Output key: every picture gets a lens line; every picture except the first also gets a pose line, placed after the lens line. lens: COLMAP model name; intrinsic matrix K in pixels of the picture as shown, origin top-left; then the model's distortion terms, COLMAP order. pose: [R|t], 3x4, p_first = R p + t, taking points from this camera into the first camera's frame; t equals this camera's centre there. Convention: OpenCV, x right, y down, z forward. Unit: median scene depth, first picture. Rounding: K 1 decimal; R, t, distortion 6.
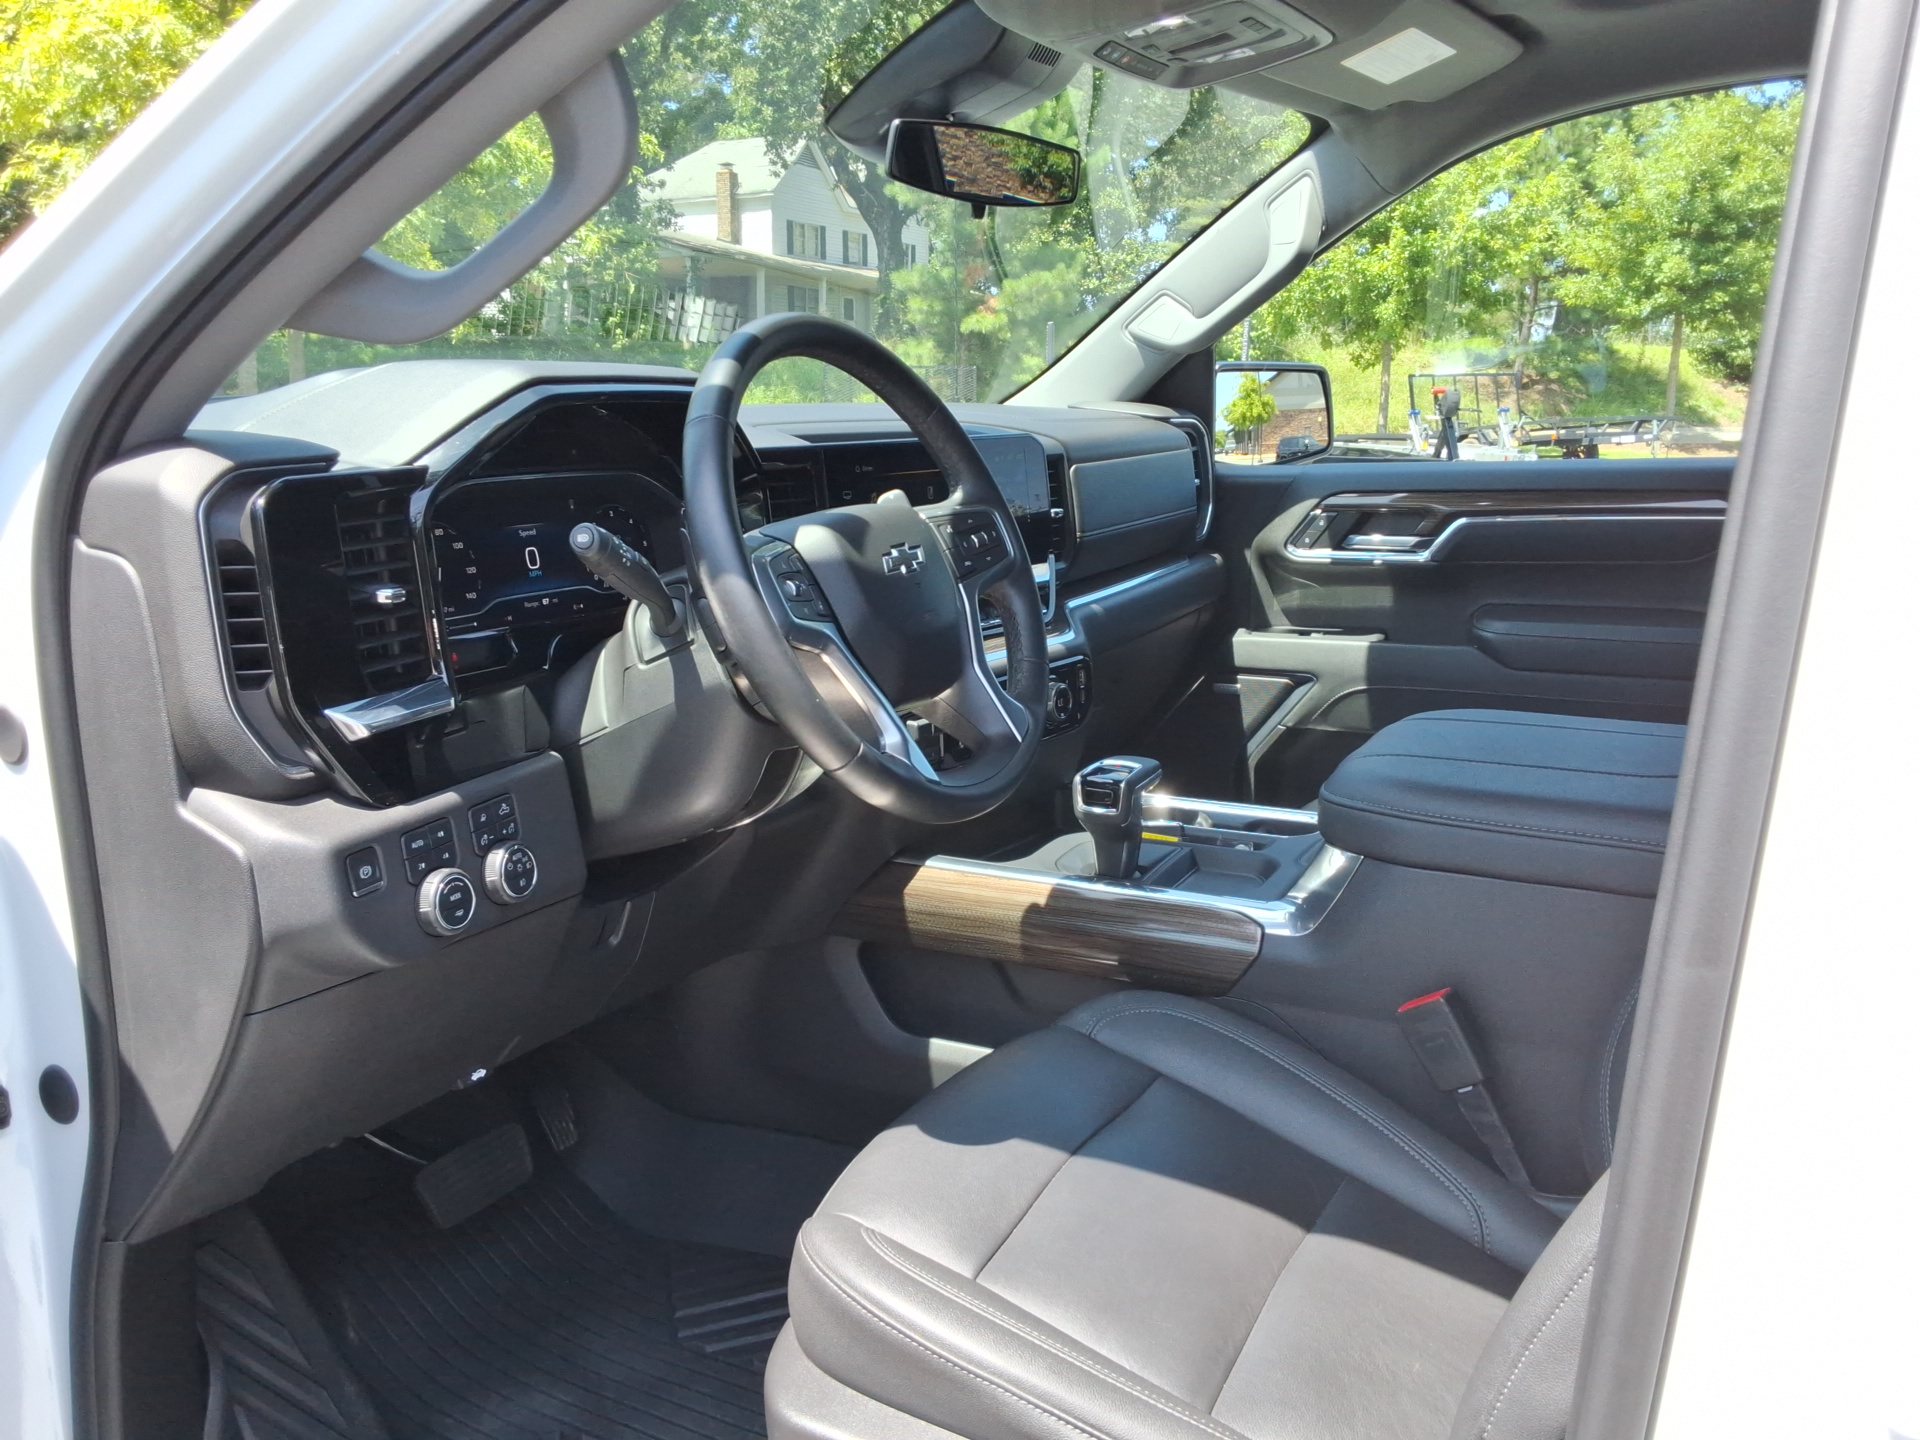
lens RADIAL K [[1533.0, 0, 971.5], [0, 1533.0, 717.0], [0, 0, 1]] dist [0.101114, -0.147855]
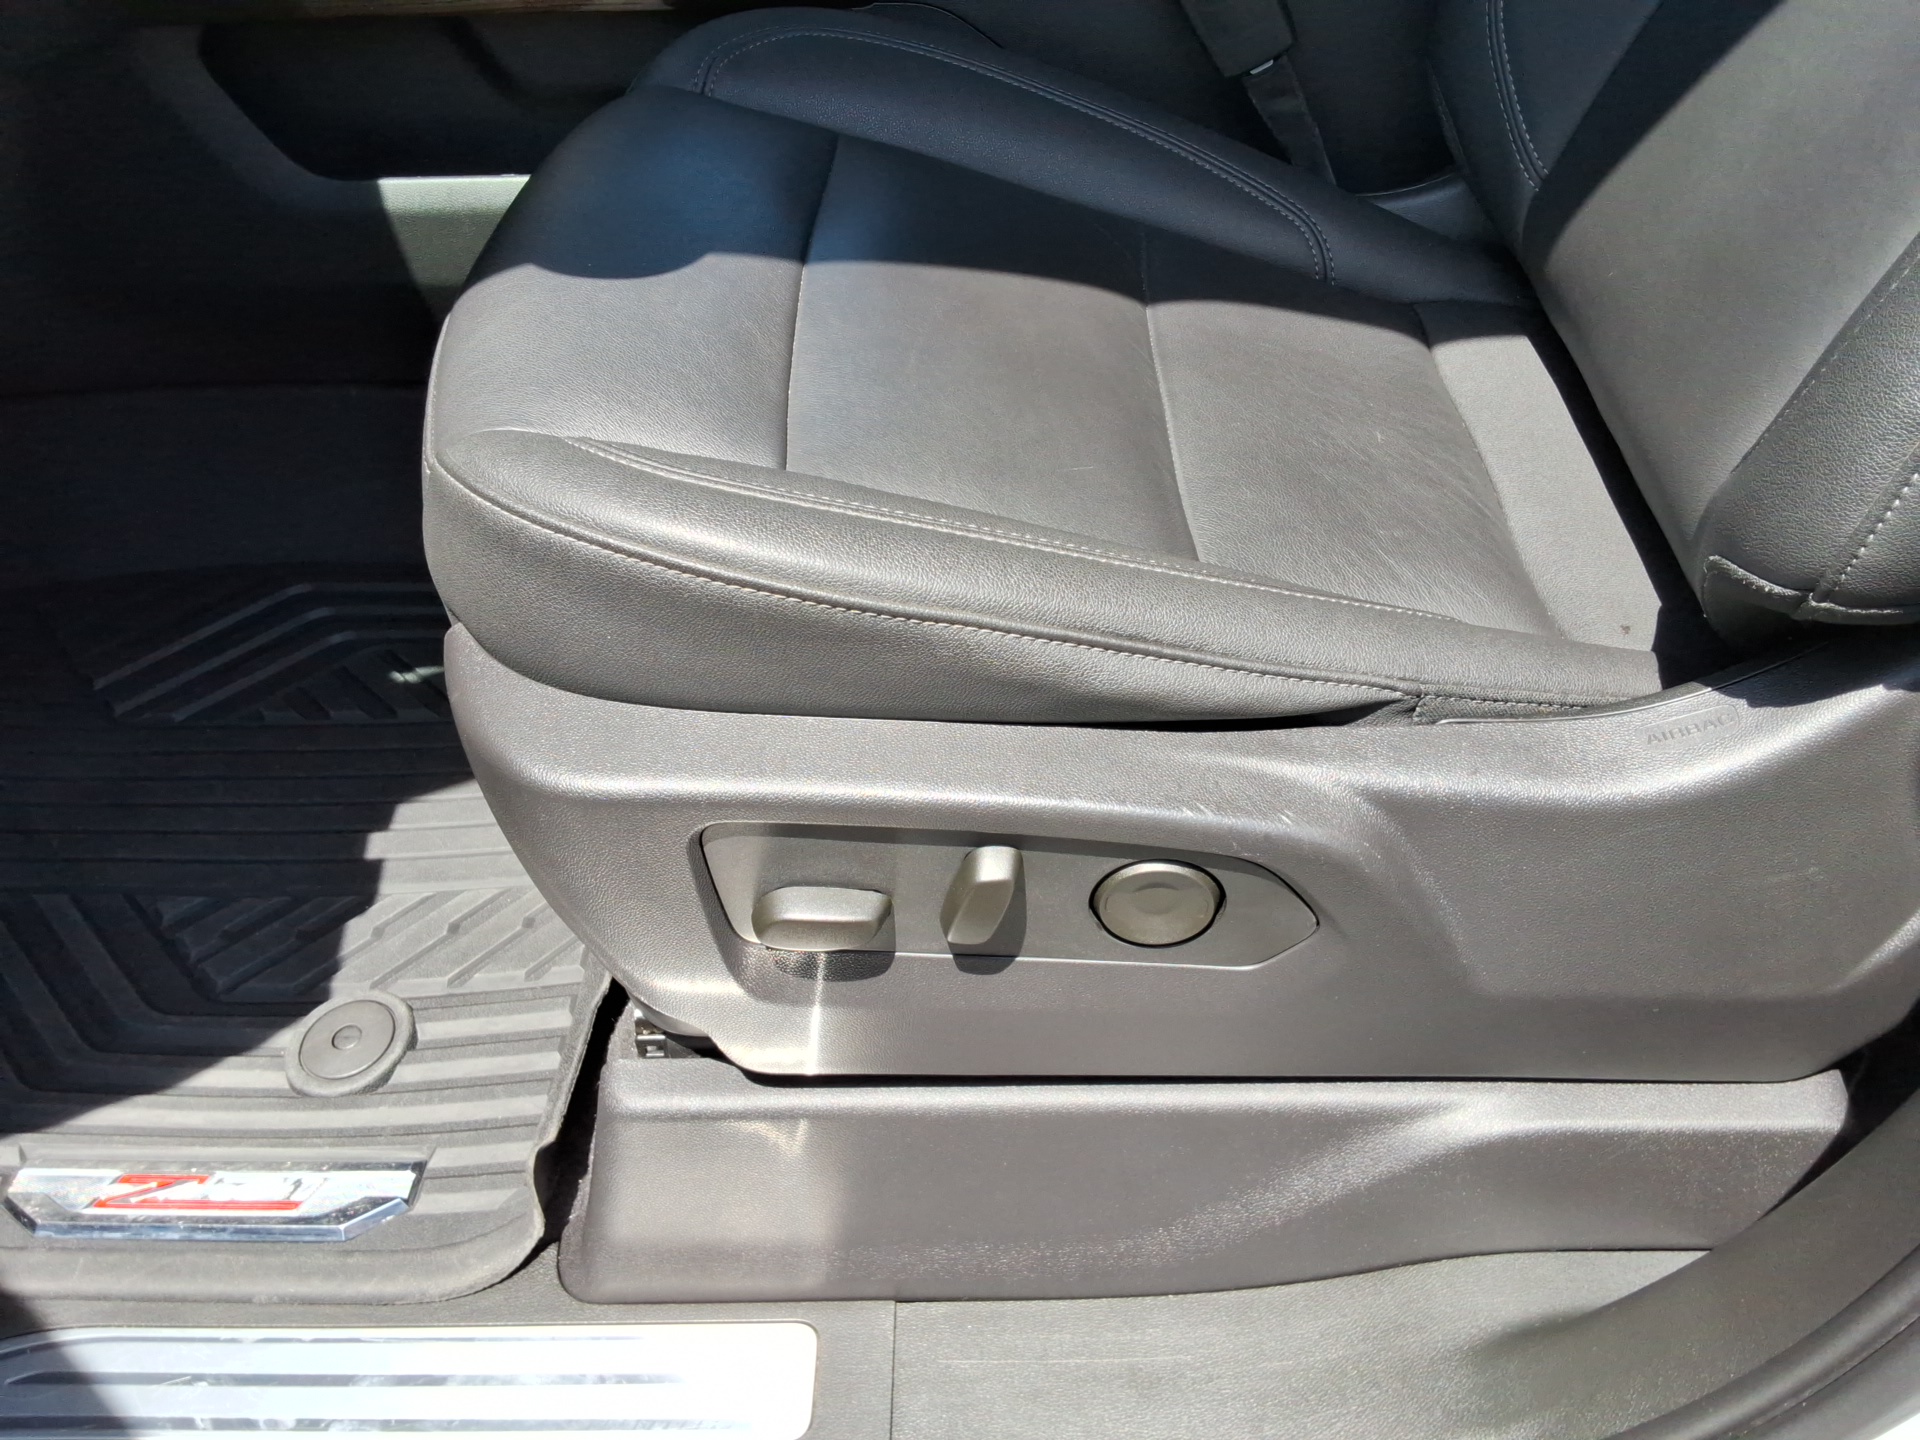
lens RADIAL K [[1533.0, 0, 971.5], [0, 1533.0, 717.0], [0, 0, 1]] dist [0.101114, -0.147855]
pose [[0.880113, -0.302348, 0.366043, -0.149151], [0.089547, 0.862876, 0.497419, 0.143105], [-0.466244, -0.405006, 0.786503, 0.426104]]
